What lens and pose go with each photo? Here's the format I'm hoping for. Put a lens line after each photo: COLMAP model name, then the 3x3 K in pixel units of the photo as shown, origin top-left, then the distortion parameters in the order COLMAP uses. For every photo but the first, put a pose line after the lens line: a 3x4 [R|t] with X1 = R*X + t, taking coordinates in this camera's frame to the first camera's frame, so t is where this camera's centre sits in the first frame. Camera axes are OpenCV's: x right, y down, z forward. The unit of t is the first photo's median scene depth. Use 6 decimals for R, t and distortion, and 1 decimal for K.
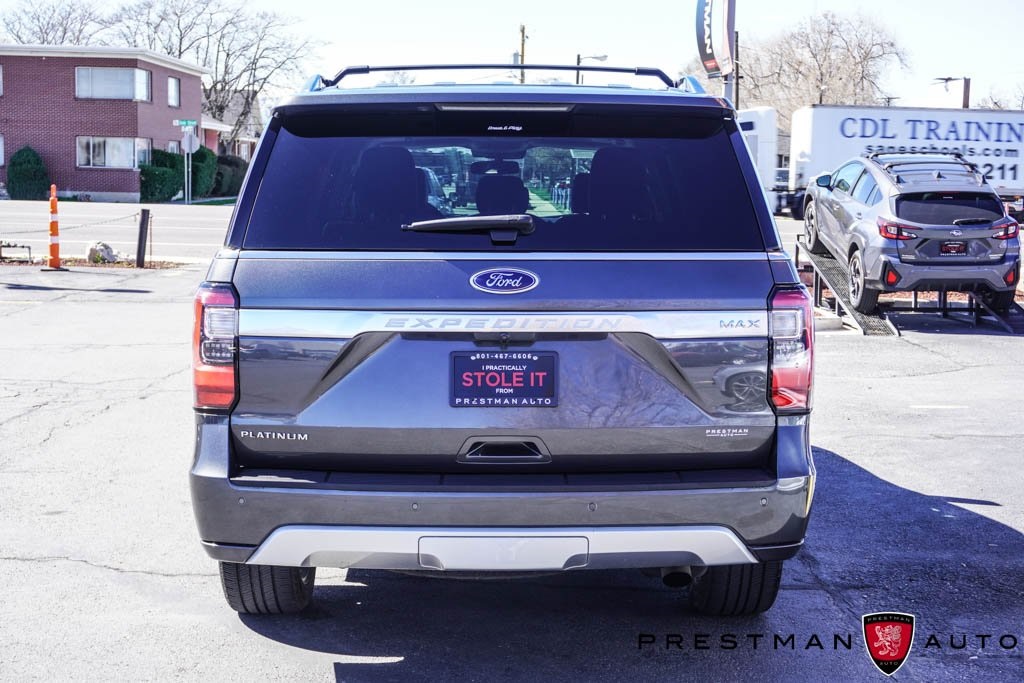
lens RADIAL K [[1533.8, 0, 510.8], [0, 1533.8, 343.8], [0, 0, 1]] dist [0.021855, 0.000000]
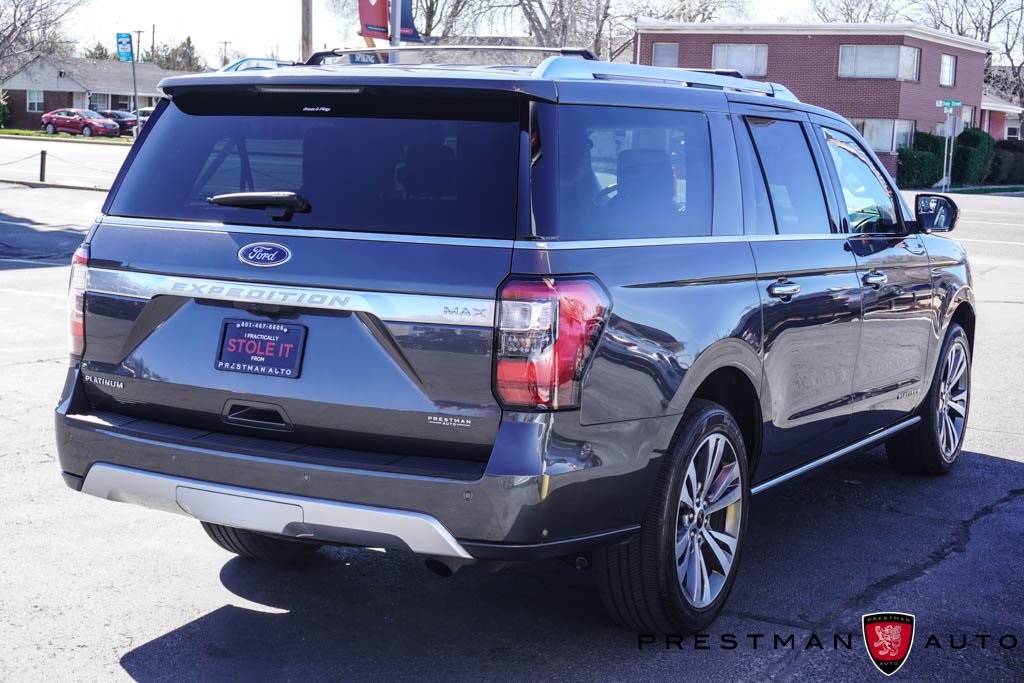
lens RADIAL K [[1637.9, 0, 512.6], [0, 1637.9, 342.0], [0, 0, 1]] dist [0.057330, 0.000000]
pose [[0.861990, 0.079050, -0.500724, 0.695576], [-0.078474, 0.996668, 0.022253, -0.019117], [0.500814, 0.020112, 0.865321, 0.112909]]
